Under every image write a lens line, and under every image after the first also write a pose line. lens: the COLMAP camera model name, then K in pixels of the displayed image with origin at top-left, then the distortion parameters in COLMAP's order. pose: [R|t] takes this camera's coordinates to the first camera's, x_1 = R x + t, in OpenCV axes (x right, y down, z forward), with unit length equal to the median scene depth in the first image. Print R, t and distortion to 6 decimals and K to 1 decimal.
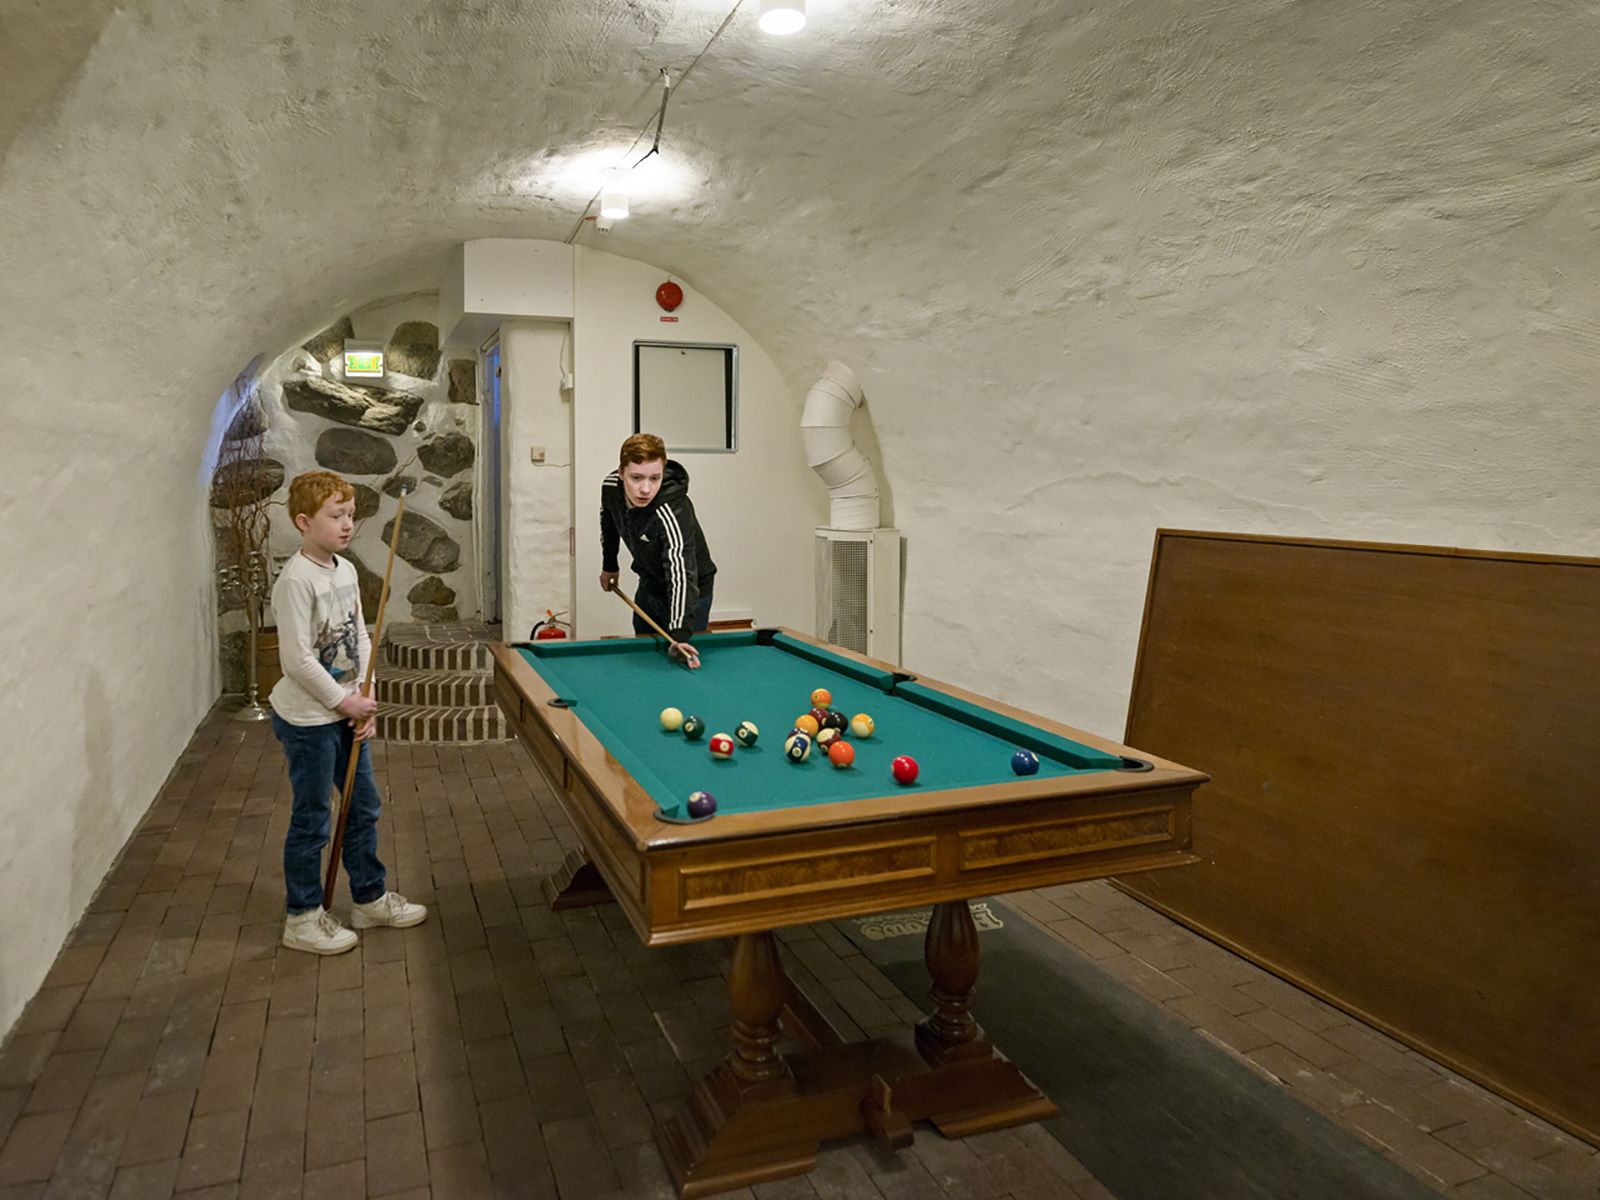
lens RADIAL K [[1175.0, 0, 795.9], [0, 1175.0, 603.5], [0, 0, 1]] dist [0.001725, 0.004119]
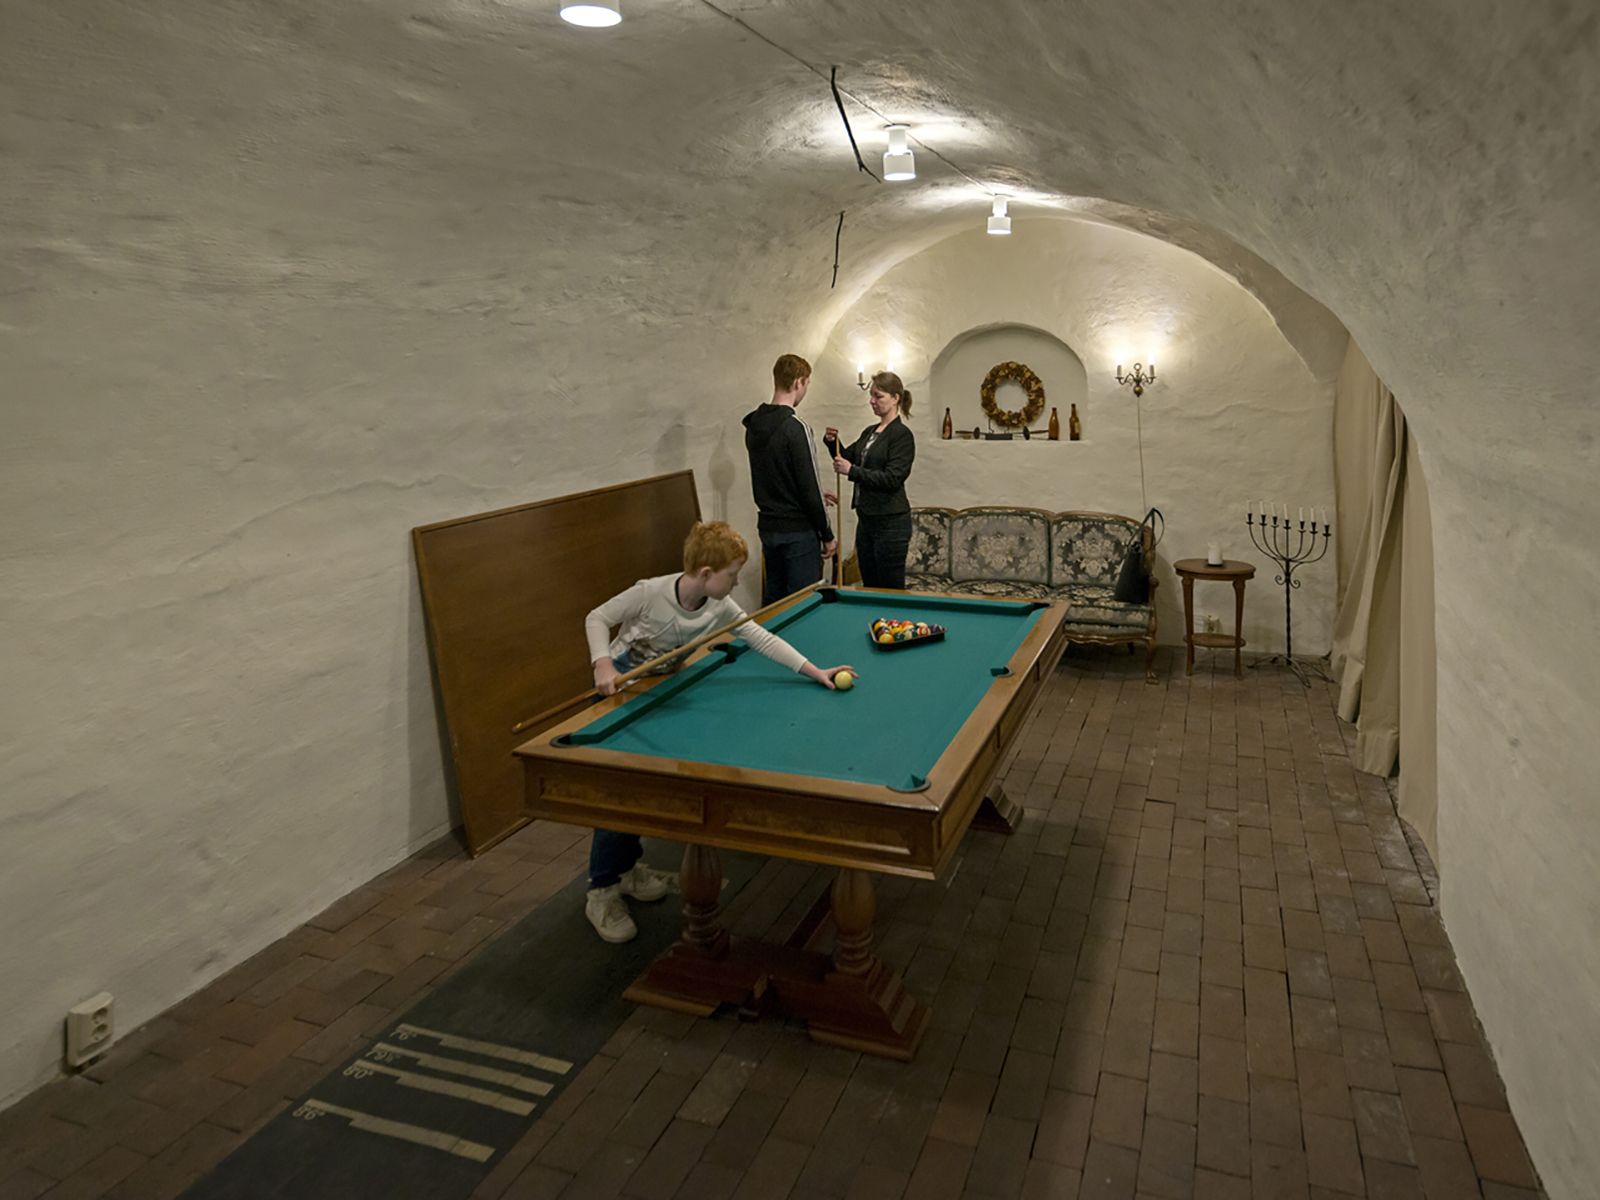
lens RADIAL K [[1106.0, 0, 795.8], [0, 1106.0, 595.4], [0, 0, 1]] dist [0.001121, 0.001645]
pose [[-0.752170, -0.127978, 0.646422, -0.621450], [0.078842, 0.956436, 0.281094, -0.269934], [-0.654235, 0.262396, -0.709313, 1.570739]]
